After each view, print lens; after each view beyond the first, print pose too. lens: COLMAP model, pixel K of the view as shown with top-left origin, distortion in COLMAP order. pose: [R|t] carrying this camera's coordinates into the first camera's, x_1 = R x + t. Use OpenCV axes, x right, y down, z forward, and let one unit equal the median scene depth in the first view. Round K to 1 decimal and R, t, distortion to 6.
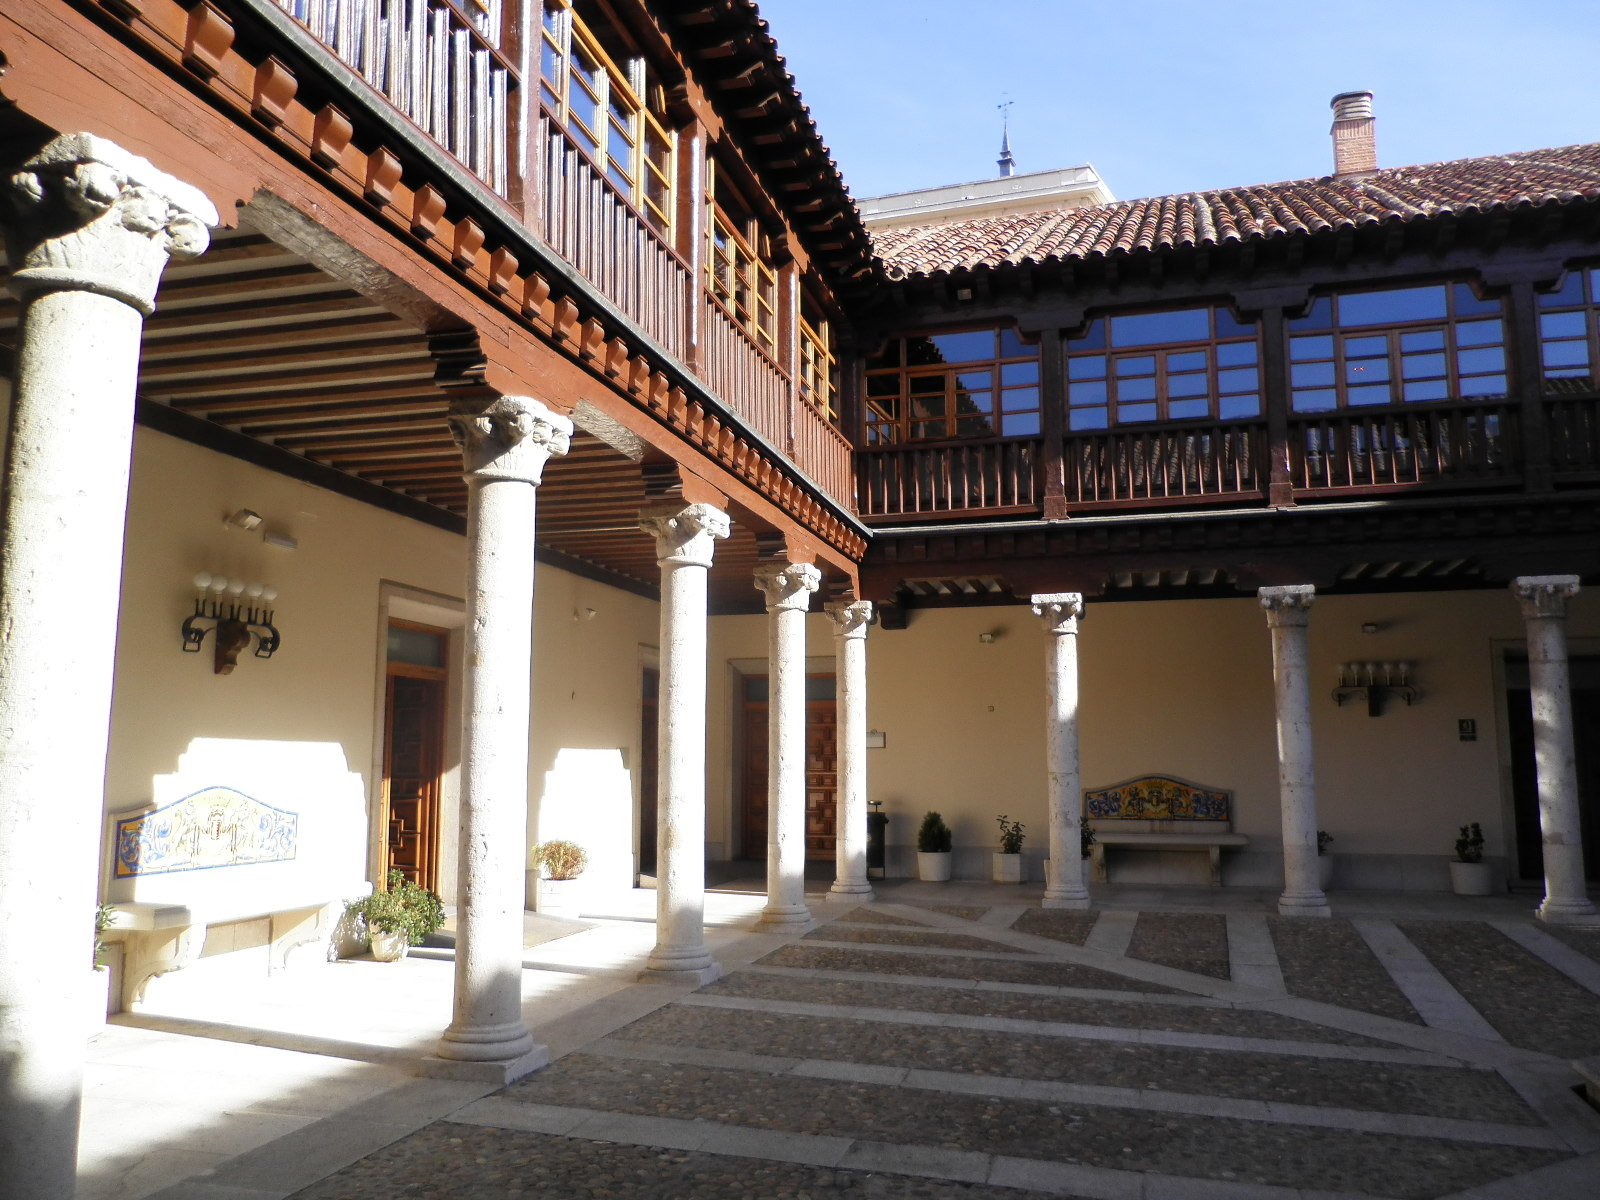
lens RADIAL K [[1175.7, 0, 795.7], [0, 1175.7, 613.2], [0, 0, 1]] dist [-0.000468, -0.001248]
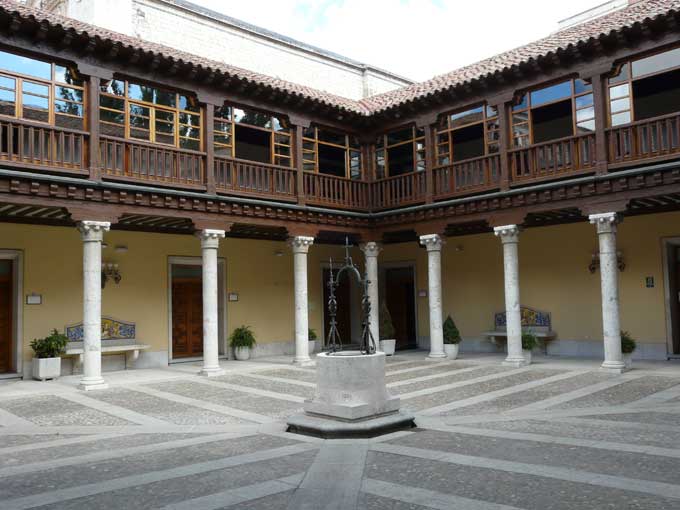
lens RADIAL K [[588.5, 0, 340.0], [0, 588.5, 255.0], [0, 0, 1]] dist [0.086970, -0.001636]
pose [[0.881443, -0.063559, -0.467993, 0.546775], [0.085825, 0.995961, 0.026384, -0.019634], [0.464426, -0.063421, 0.883338, -0.161571]]
